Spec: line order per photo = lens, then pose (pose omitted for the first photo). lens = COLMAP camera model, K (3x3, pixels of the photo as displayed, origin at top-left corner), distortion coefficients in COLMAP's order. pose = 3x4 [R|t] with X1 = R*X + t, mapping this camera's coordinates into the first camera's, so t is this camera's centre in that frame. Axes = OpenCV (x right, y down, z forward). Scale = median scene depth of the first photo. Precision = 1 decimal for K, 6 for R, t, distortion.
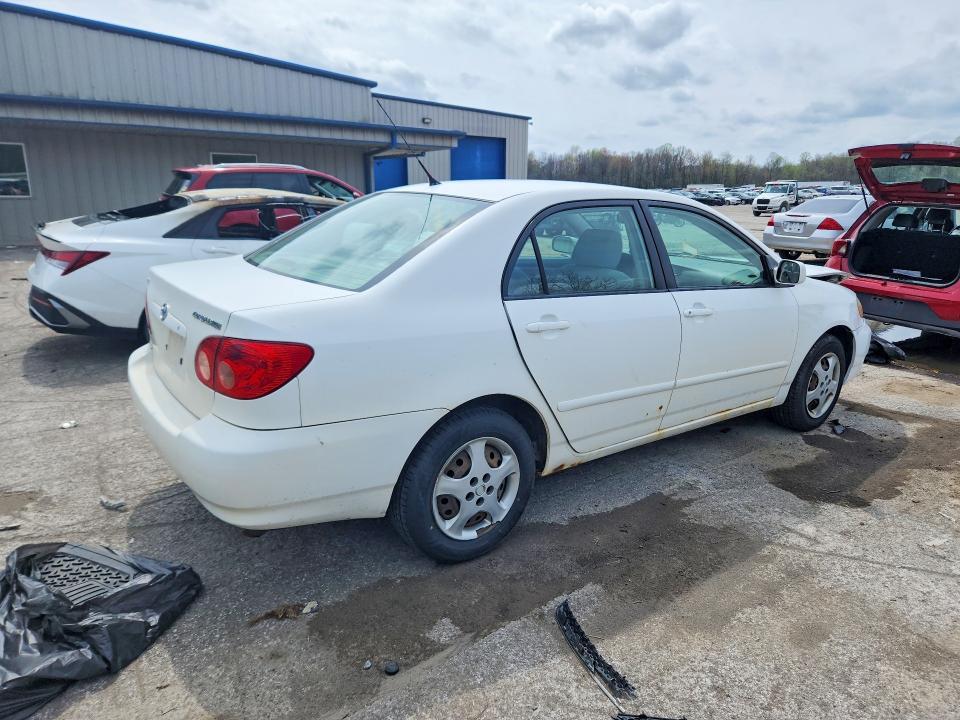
lens RADIAL K [[650.9, 0, 486.1], [0, 650.9, 363.0], [0, 0, 1]] dist [0.055574, -0.044008]
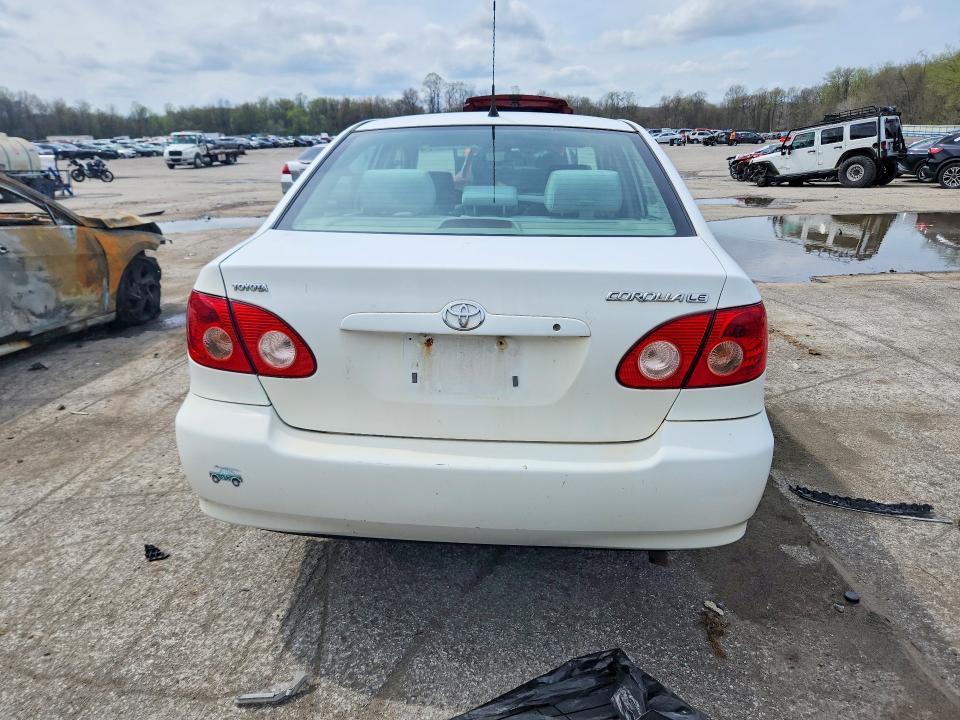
lens RADIAL K [[646.2, 0, 483.0], [0, 646.2, 359.0], [0, 0, 1]] dist [0.050137, -0.048761]
pose [[0.650764, -0.249916, 0.716971, -0.236752], [0.203979, 0.967109, 0.151963, -0.032277], [-0.731367, 0.047355, 0.680338, 0.148377]]
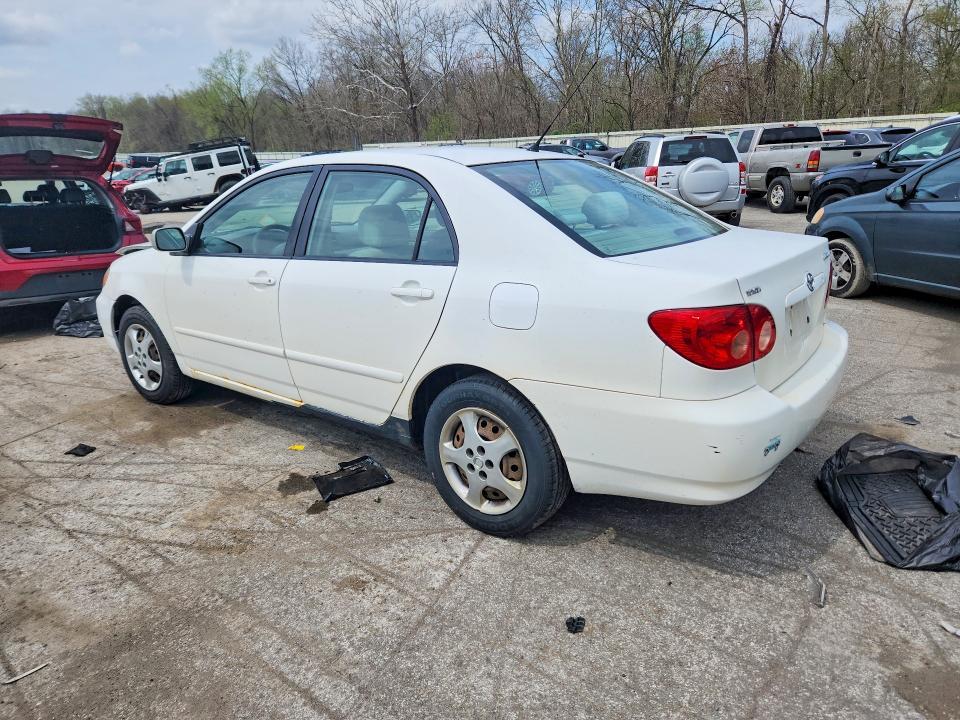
lens RADIAL K [[646.2, 0, 483.0], [0, 646.2, 359.0], [0, 0, 1]] dist [0.050137, -0.048761]
pose [[-0.281238, -0.282494, 0.917117, -0.321452], [0.256666, 0.898730, 0.355538, -0.110983], [-0.924677, 0.335383, -0.180250, 0.422774]]
